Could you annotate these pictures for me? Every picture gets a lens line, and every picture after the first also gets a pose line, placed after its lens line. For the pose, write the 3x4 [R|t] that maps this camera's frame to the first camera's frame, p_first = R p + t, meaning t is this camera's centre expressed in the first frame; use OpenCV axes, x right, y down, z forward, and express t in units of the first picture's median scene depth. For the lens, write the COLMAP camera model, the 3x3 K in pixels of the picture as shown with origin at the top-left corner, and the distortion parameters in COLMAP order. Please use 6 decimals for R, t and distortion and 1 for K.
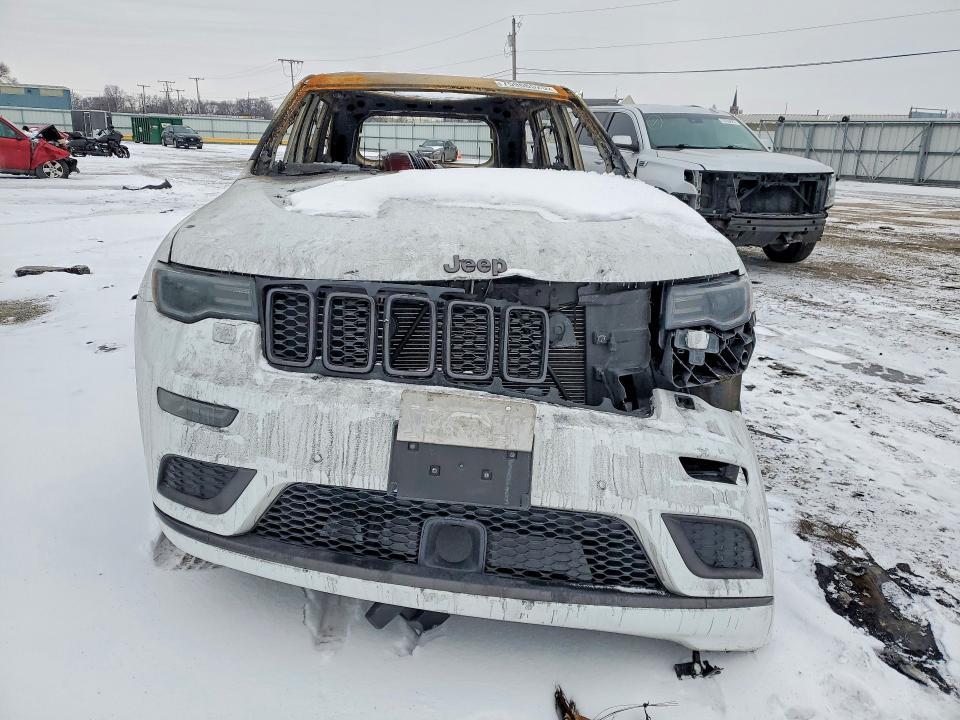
lens RADIAL K [[751.7, 0, 477.6], [0, 751.7, 356.2], [0, 0, 1]] dist [0.022537, 0.003328]
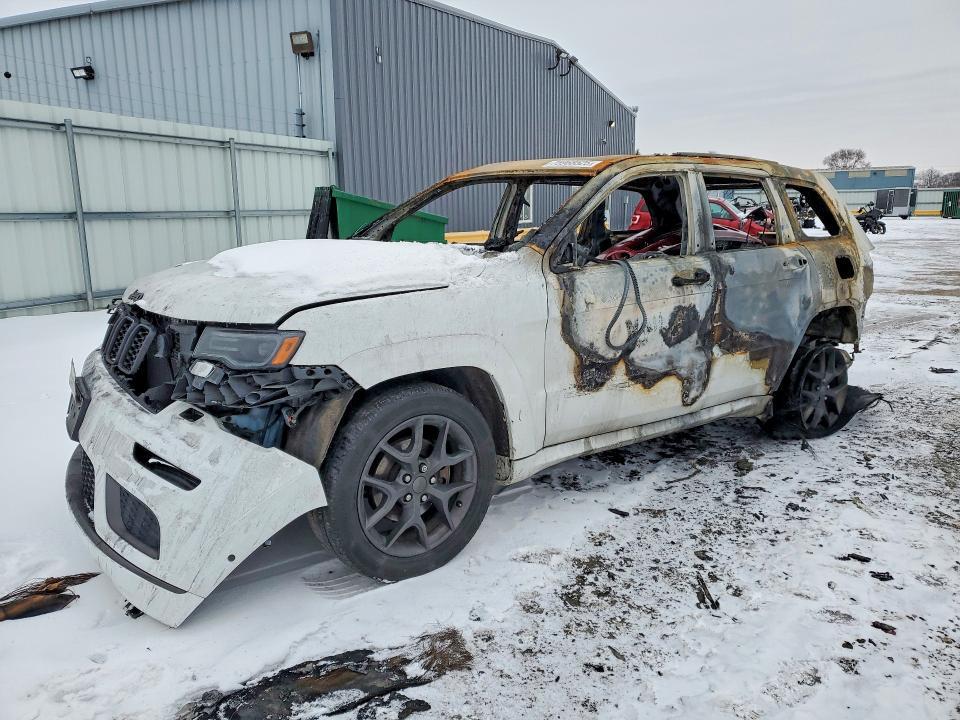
lens RADIAL K [[751.7, 0, 476.9], [0, 751.7, 361.0], [0, 0, 1]] dist [0.022537, 0.003328]
pose [[0.520126, 0.140645, -0.842430, 1.036495], [-0.216764, 0.975791, 0.029077, -0.111866], [0.826125, 0.167485, 0.538021, 0.444845]]
